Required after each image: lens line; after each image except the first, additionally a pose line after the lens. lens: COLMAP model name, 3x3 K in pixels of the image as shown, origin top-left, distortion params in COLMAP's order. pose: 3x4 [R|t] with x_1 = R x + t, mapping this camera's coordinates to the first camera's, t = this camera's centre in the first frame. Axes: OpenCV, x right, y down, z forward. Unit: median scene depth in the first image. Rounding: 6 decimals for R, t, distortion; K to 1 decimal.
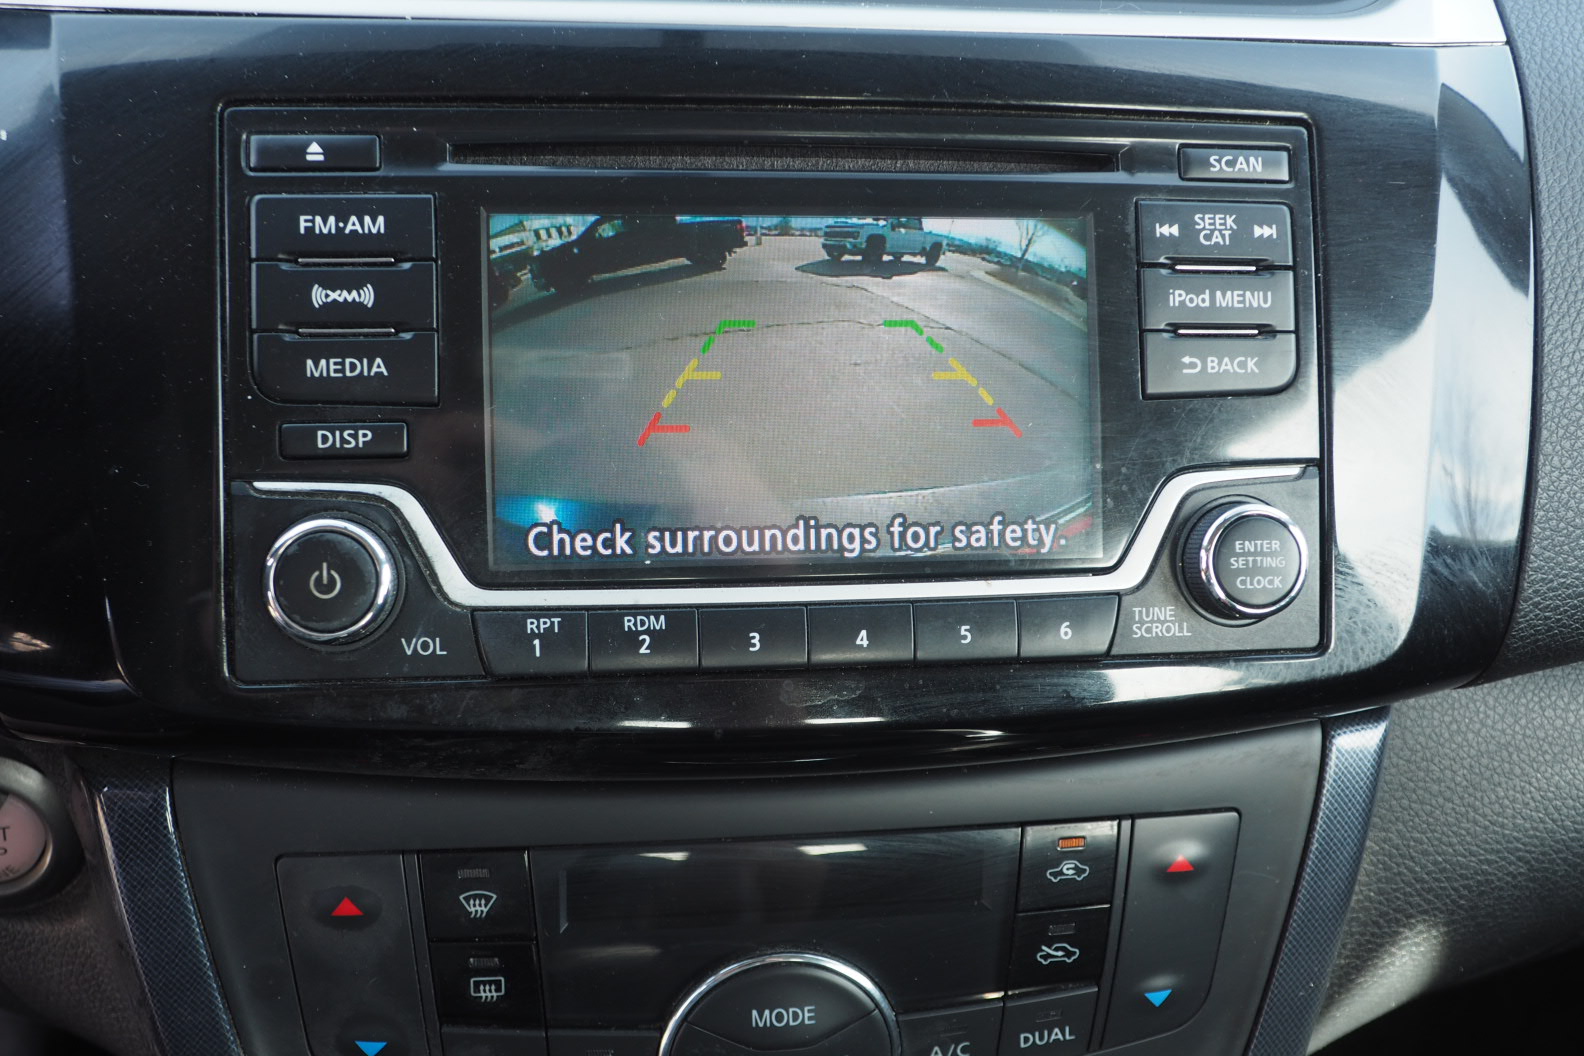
lens RADIAL K [[1636.0, 0, 784.2], [0, 1636.0, 526.5], [0, 0, 1]] dist [0.025452, 0.000000]
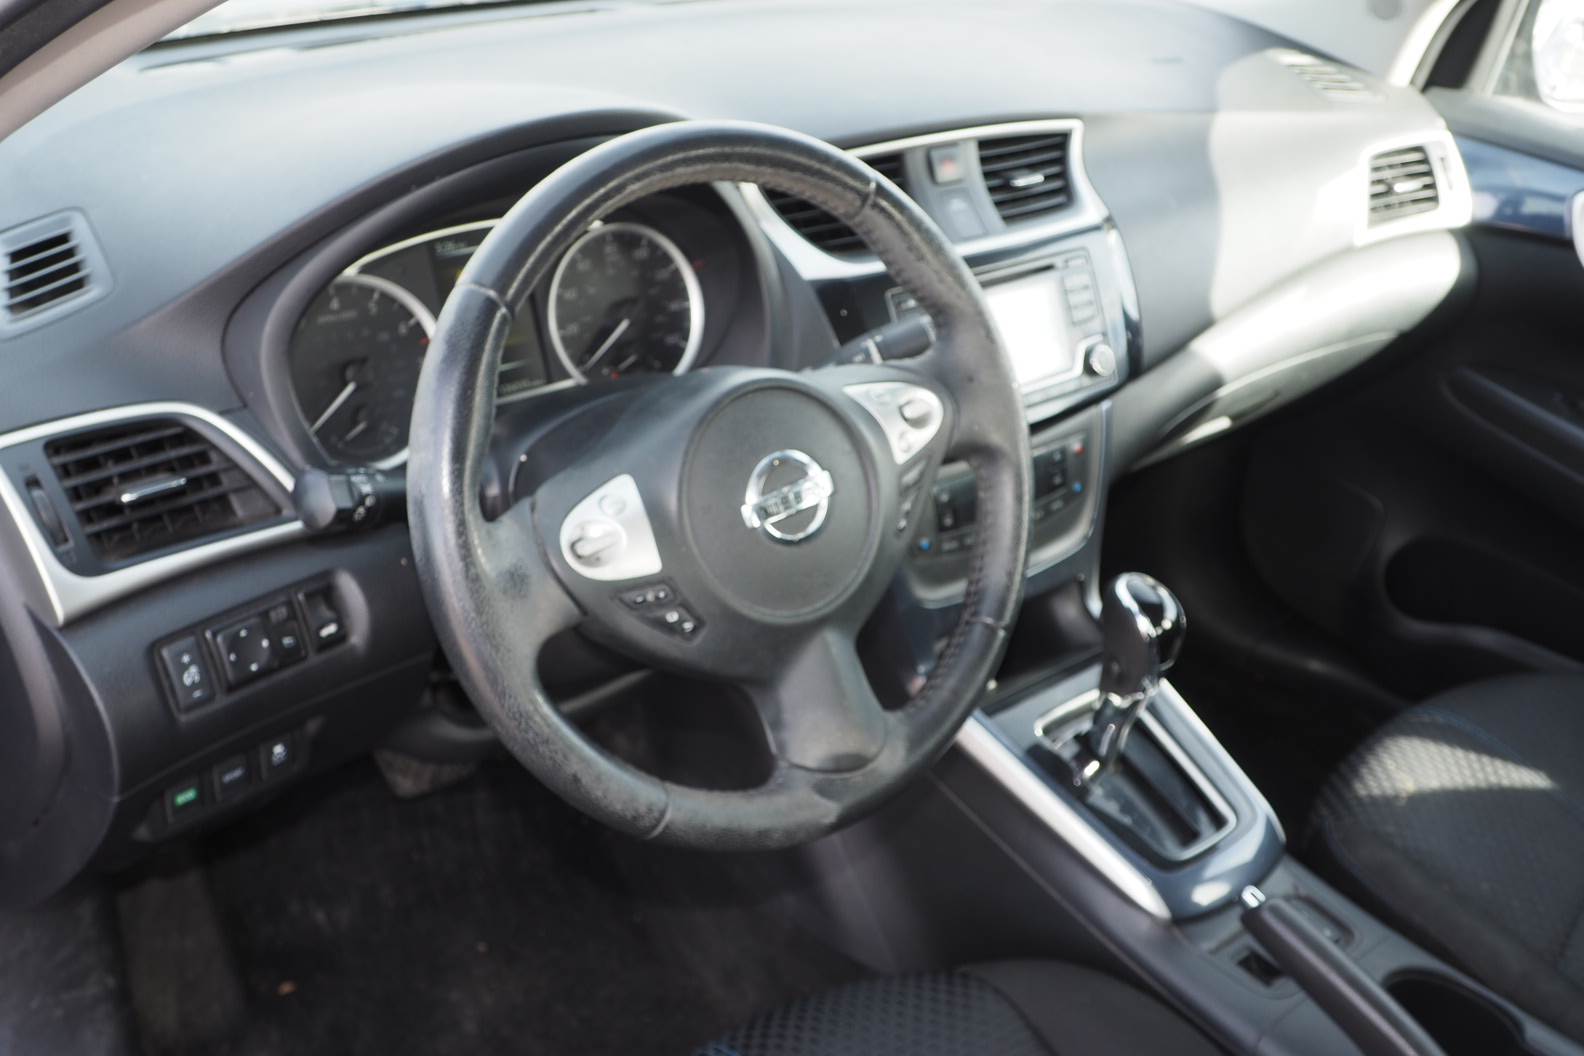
lens RADIAL K [[1584.8, 0, 787.9], [0, 1584.8, 533.9], [0, 0, 1]] dist [-0.044072, 0.000000]
pose [[0.848930, -0.244335, 0.468635, -2.209882], [0.202280, 0.969413, 0.138999, -0.254106], [-0.488264, -0.023205, 0.872388, -1.937990]]
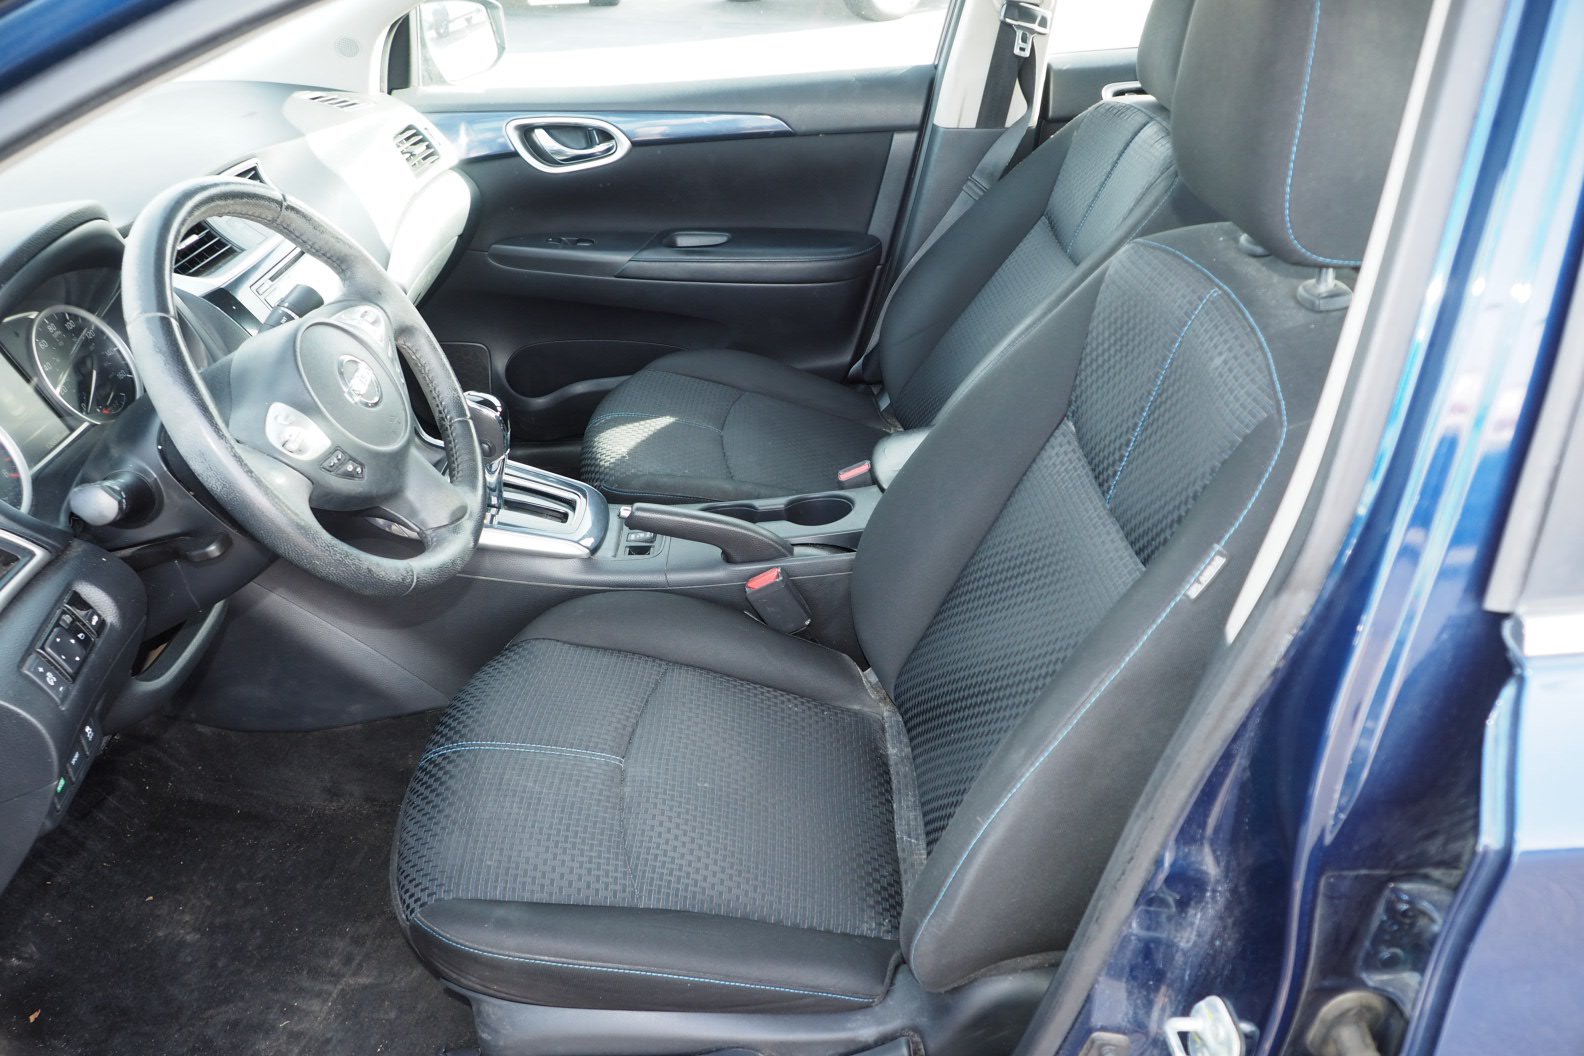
lens RADIAL K [[1146.7, 0, 794.2], [0, 1146.7, 523.4], [0, 0, 1]] dist [-0.010560, 0.000315]
pose [[0.115668, -0.555030, 0.823749, -3.568665], [0.472324, 0.760289, 0.445949, -0.475200], [-0.873803, 0.337495, 0.350095, -1.648926]]
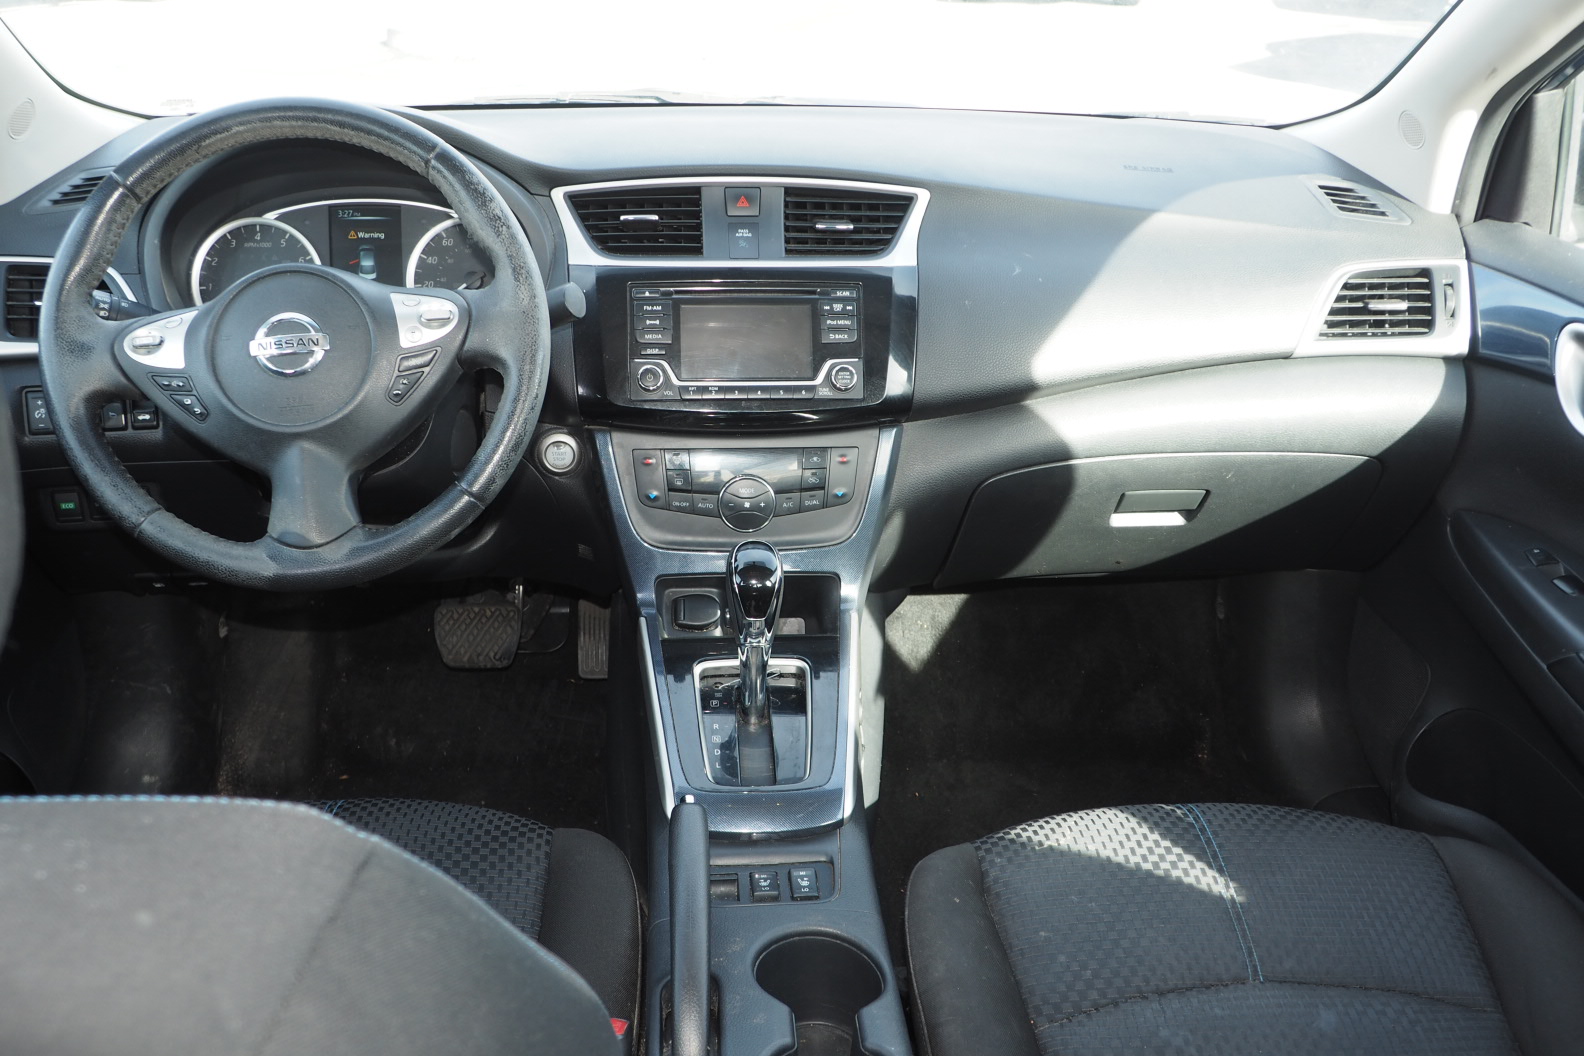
lens RADIAL K [[1477.8, 0, 785.1], [0, 1477.8, 540.2], [0, 0, 1]] dist [-0.024913, 0.000000]
pose [[0.997764, -0.002645, -0.066783, 0.382962], [-0.001268, 0.998288, -0.058484, 0.699924], [0.066824, 0.058438, 0.996052, -3.040866]]
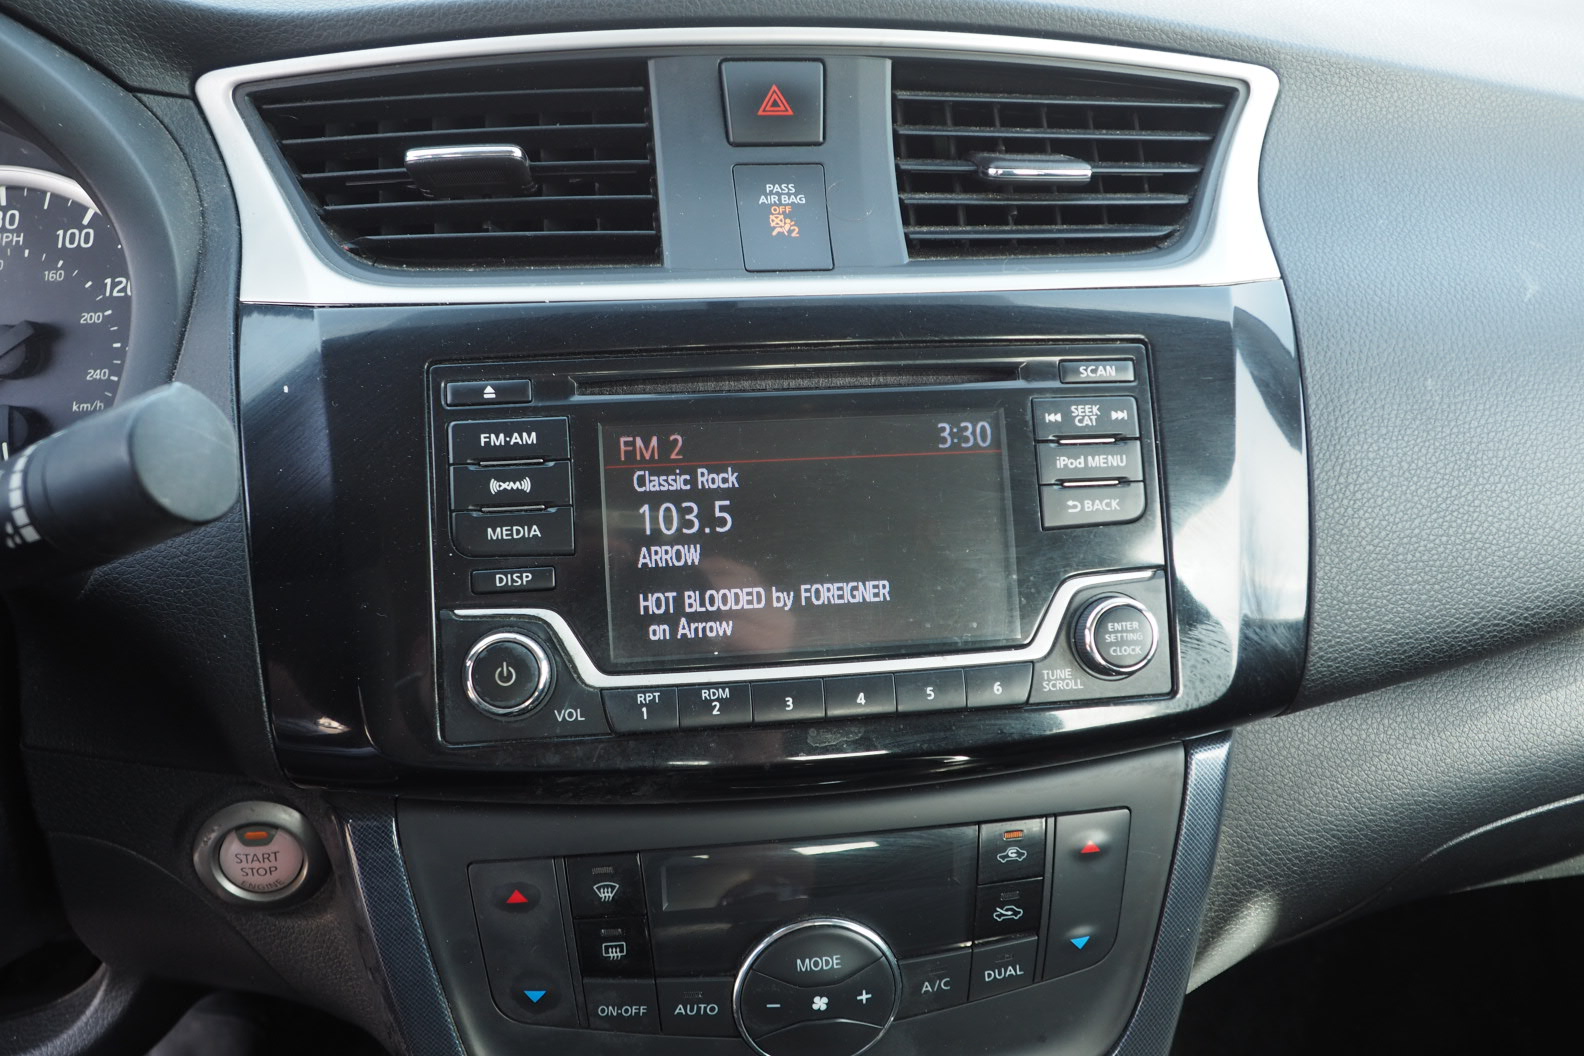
lens RADIAL K [[1393.4, 0, 808.2], [0, 1393.4, 524.6], [0, 0, 1]] dist [0.002381, 0.001125]
pose [[0.999267, -0.038281, 0.000085, 0.005183], [0.038226, 0.997707, -0.055856, -0.019677], [0.002053, 0.055818, 0.998439, -0.262913]]
